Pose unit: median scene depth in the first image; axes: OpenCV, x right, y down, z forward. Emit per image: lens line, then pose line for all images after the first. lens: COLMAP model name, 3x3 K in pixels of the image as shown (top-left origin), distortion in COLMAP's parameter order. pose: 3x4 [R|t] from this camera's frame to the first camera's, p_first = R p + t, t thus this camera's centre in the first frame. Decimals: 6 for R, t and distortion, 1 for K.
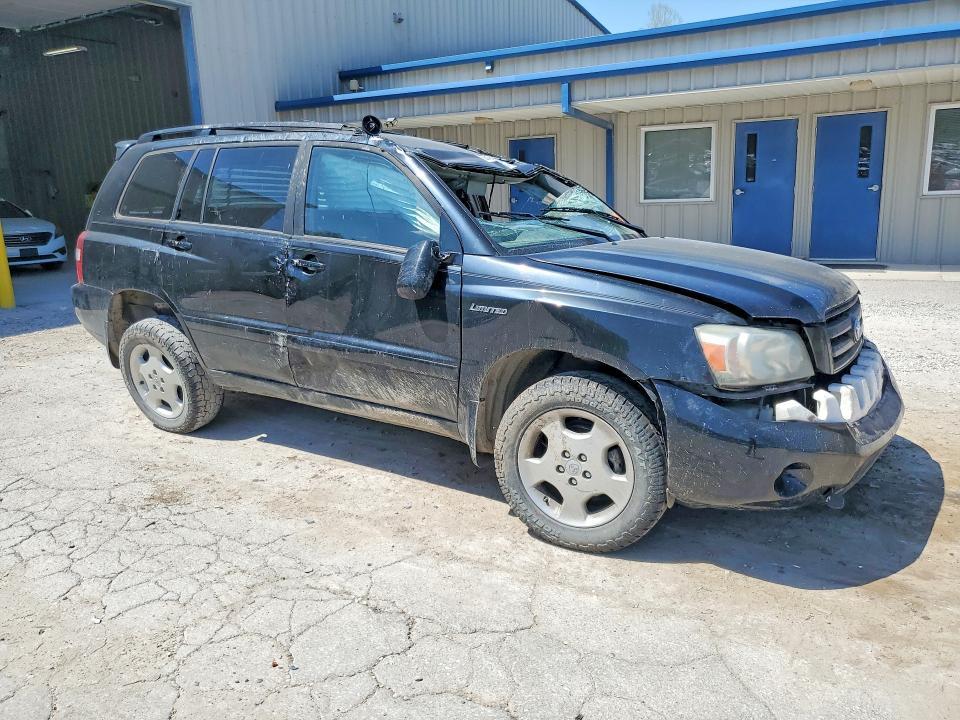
lens RADIAL K [[769.2, 0, 478.2], [0, 769.2, 353.5], [0, 0, 1]] dist [0.008551, -0.003731]
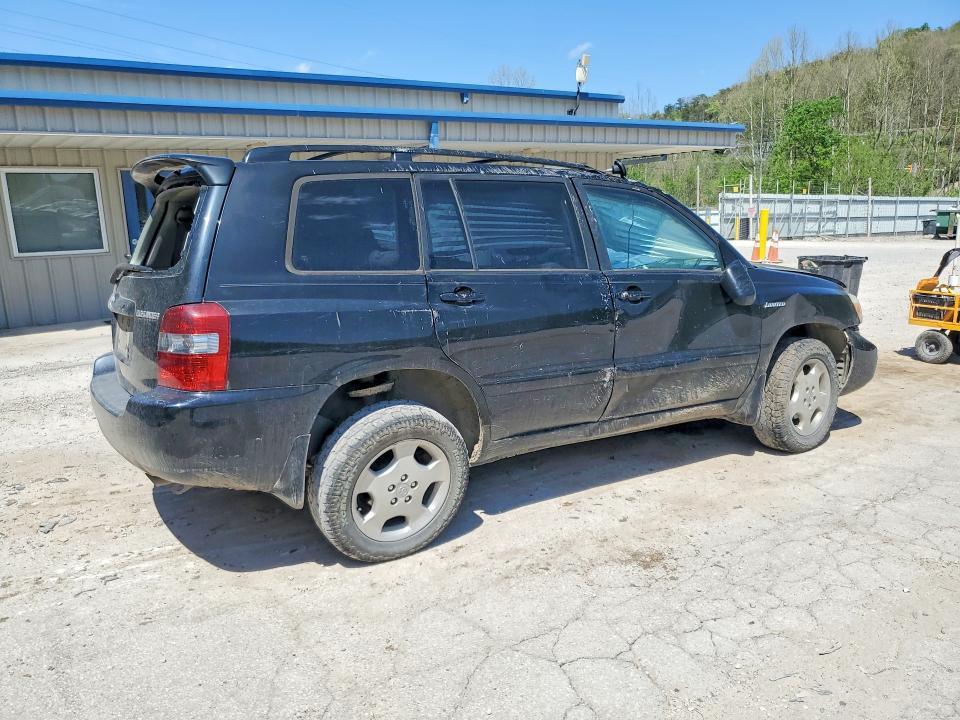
lens RADIAL K [[769.2, 0, 477.3], [0, 769.2, 365.0], [0, 0, 1]] dist [0.008551, -0.003731]
pose [[0.397610, -0.162070, 0.903128, -1.208323], [0.211518, 0.973957, 0.081658, -0.145853], [-0.892842, 0.158560, 0.421536, 0.720587]]
